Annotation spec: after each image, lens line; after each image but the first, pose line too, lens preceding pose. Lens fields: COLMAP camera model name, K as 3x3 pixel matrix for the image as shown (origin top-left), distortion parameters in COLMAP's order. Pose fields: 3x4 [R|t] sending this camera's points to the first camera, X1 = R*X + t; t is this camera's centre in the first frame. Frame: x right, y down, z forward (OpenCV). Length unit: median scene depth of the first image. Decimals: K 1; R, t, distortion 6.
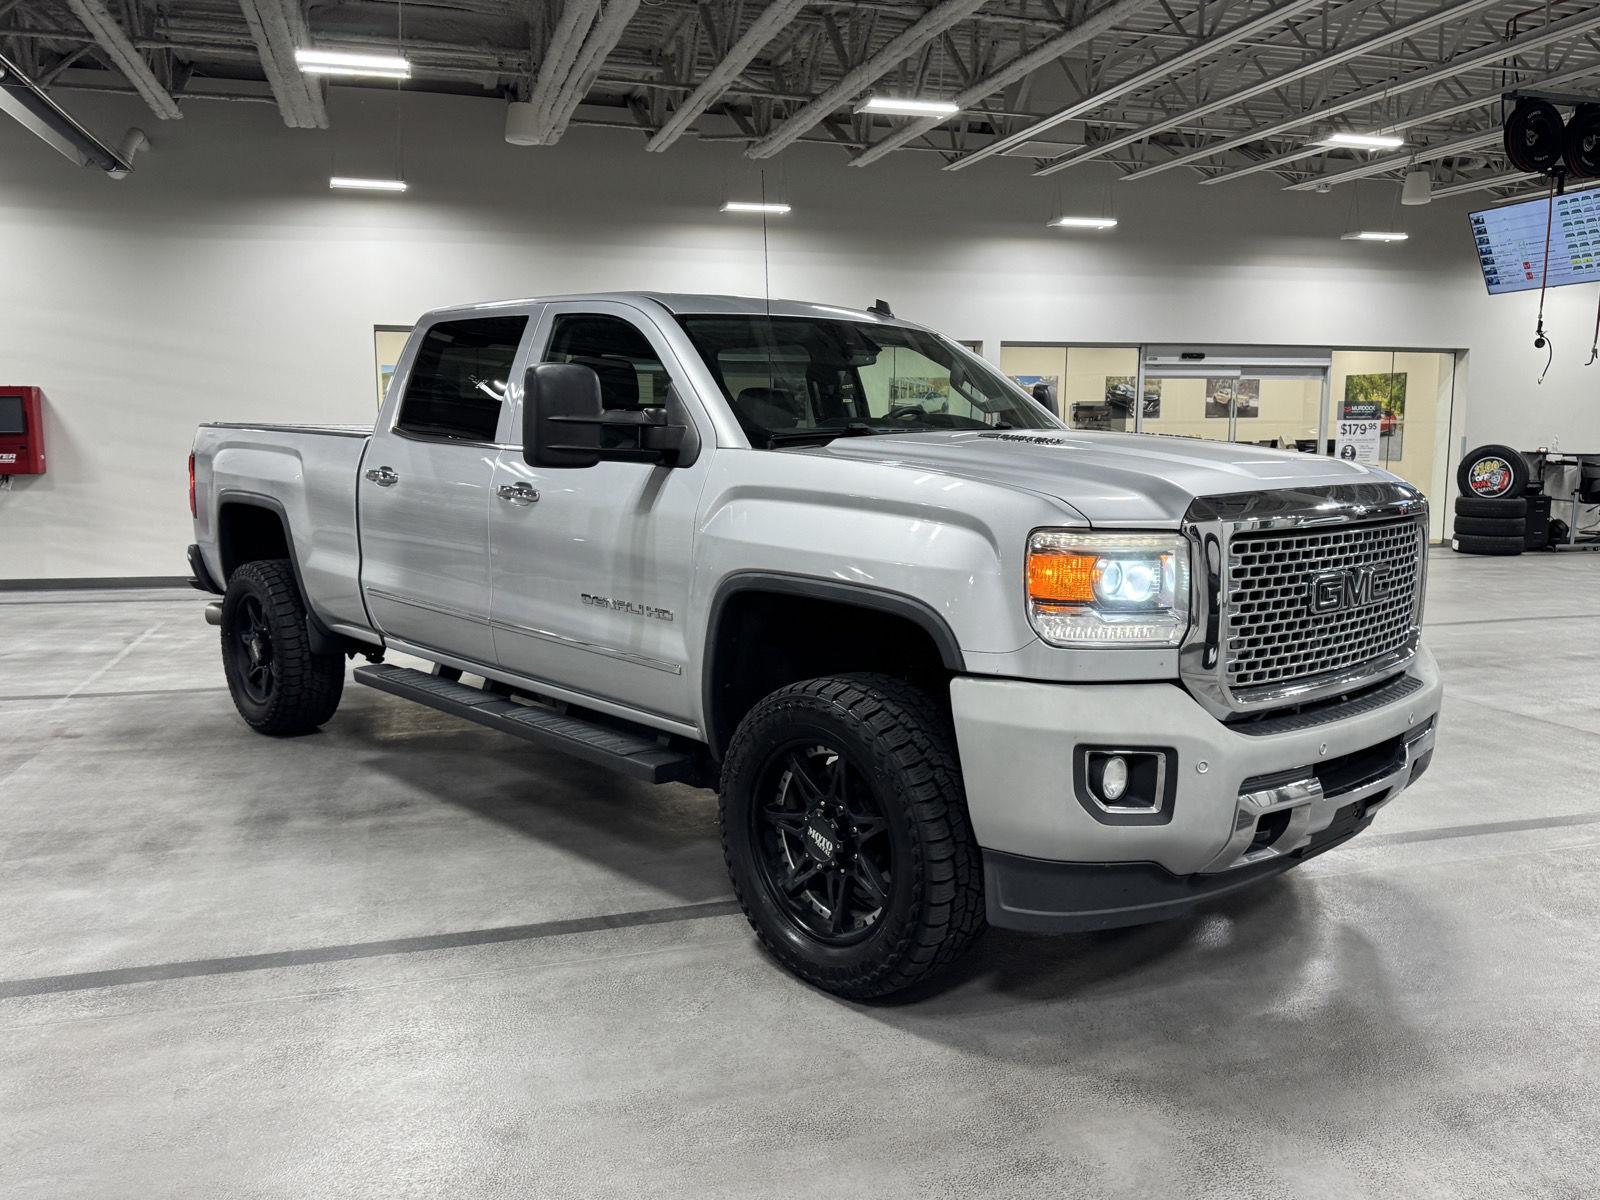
lens RADIAL K [[1282.4, 0, 806.4], [0, 1282.4, 598.7], [0, 0, 1]] dist [0.091010, -0.151159]
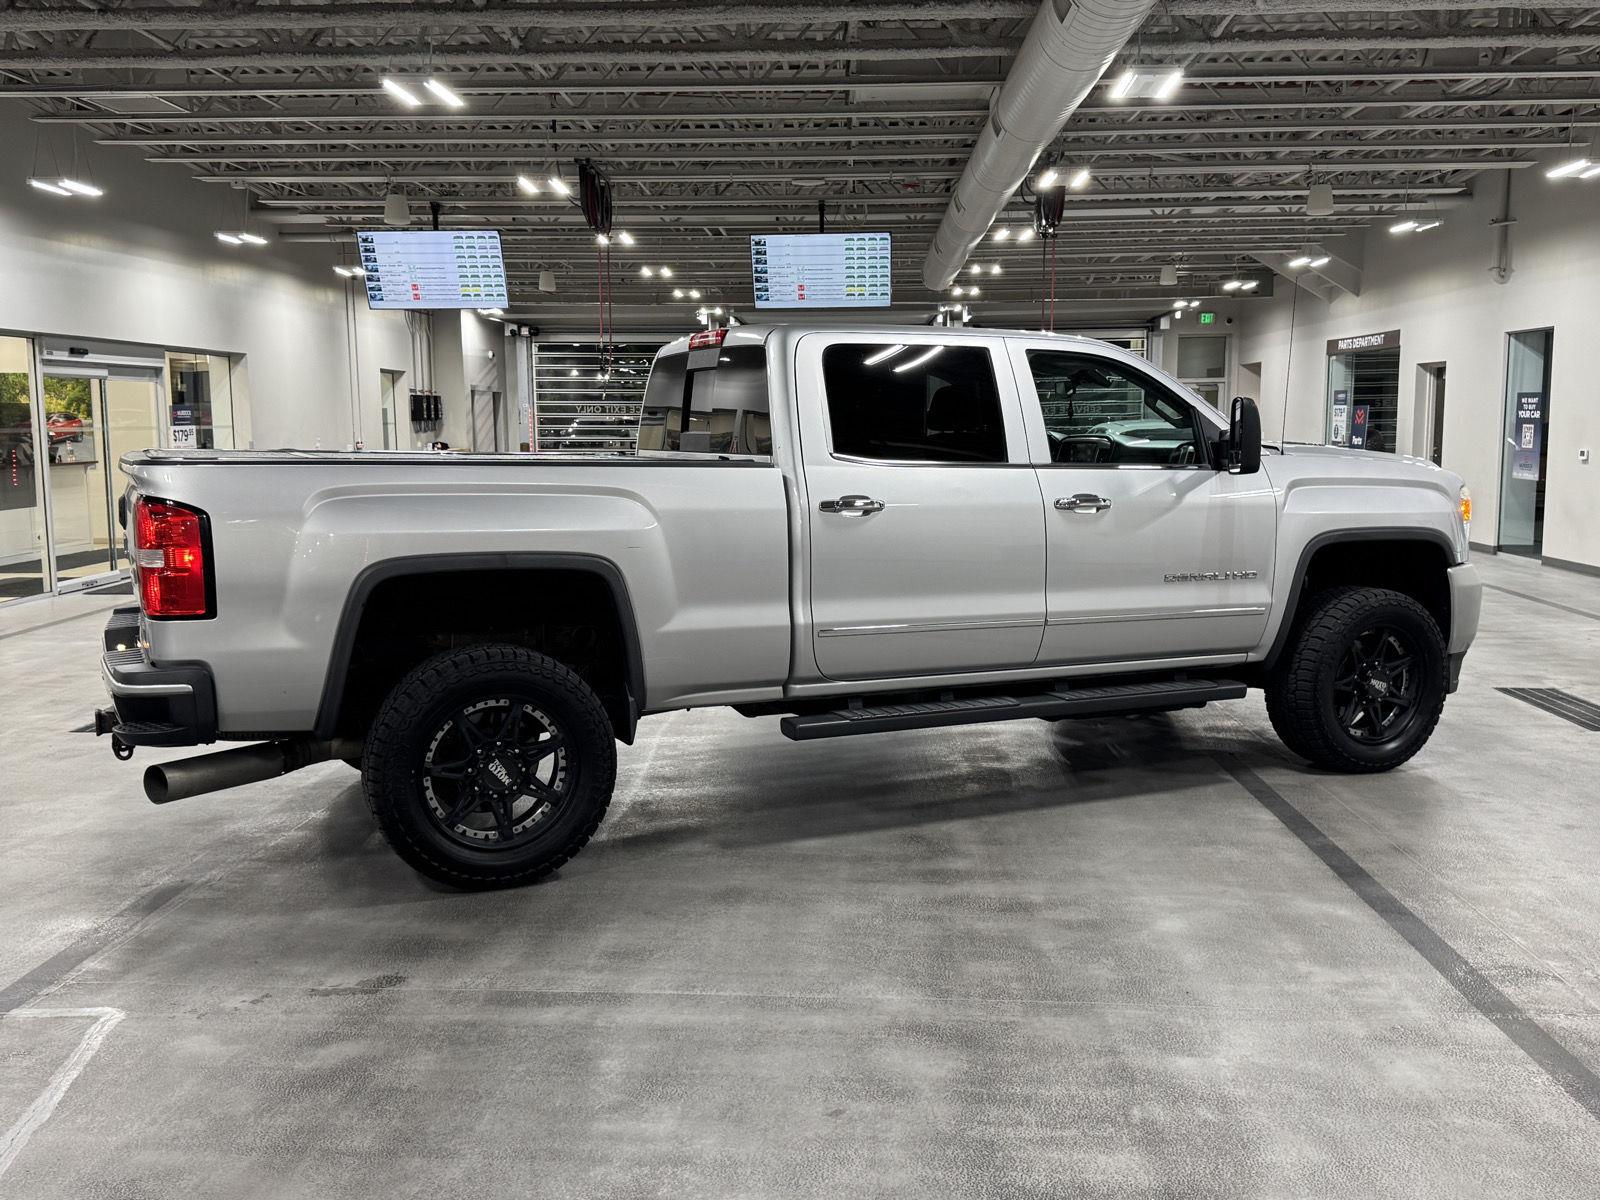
lens RADIAL K [[1477.2, 0, 805.9], [0, 1477.2, 599.6], [0, 0, 1]] dist [0.185274, -0.400453]
pose [[0.318535, -0.117786, 0.940565, -1.641413], [0.133271, 0.987959, 0.078587, -0.140117], [-0.938496, 0.100317, 0.330396, 0.825155]]
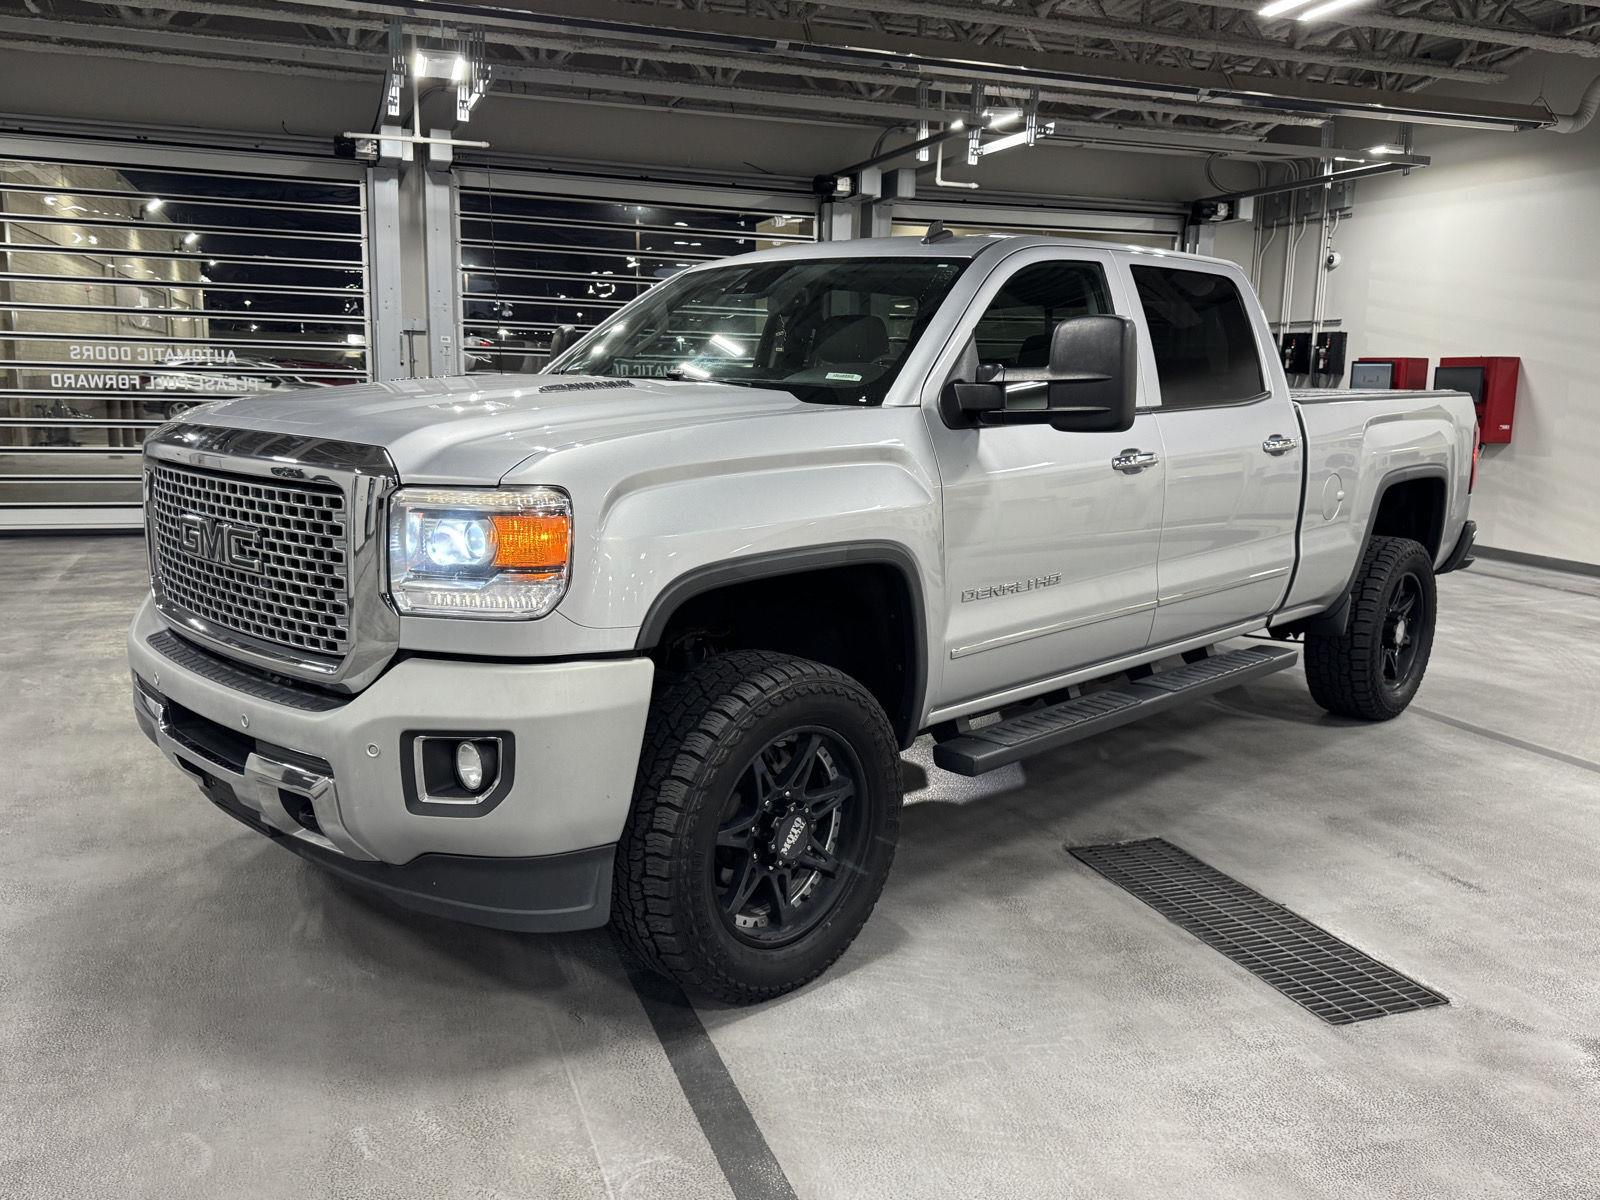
lens RADIAL K [[1277.7, 0, 794.8], [0, 1277.7, 601.5], [0, 0, 1]] dist [0.157607, -0.295871]
pose [[0.042279, 0.168188, -0.984848, 1.052504], [-0.155239, 0.974864, 0.159818, -0.137221], [0.986972, 0.146130, 0.067325, 1.050639]]
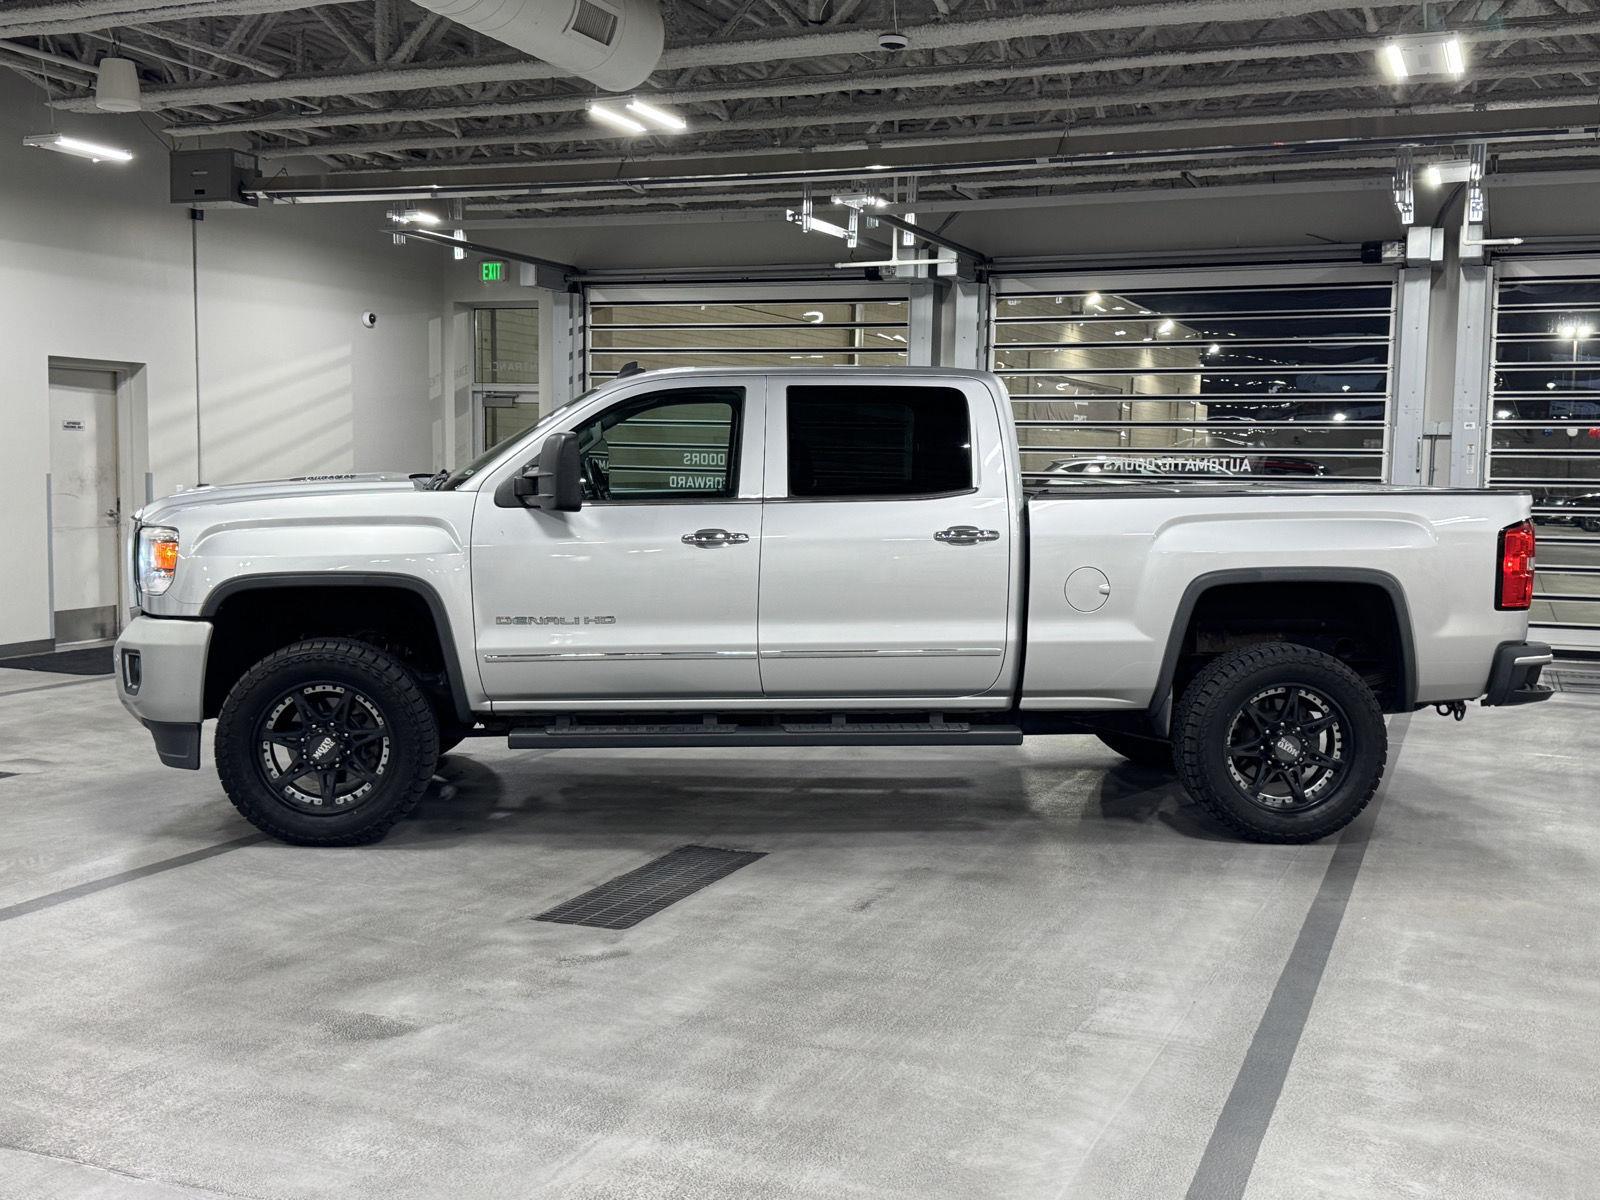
lens RADIAL K [[1681.6, 0, 800.0], [0, 1681.6, 600.0], [0, 0, 1]] dist [0.201805, -0.458409]
pose [[-0.633819, 0.052656, -0.771687, 1.292185], [-0.120502, 0.978776, 0.165761, -0.342058], [0.764037, 0.198052, -0.614022, 2.404187]]
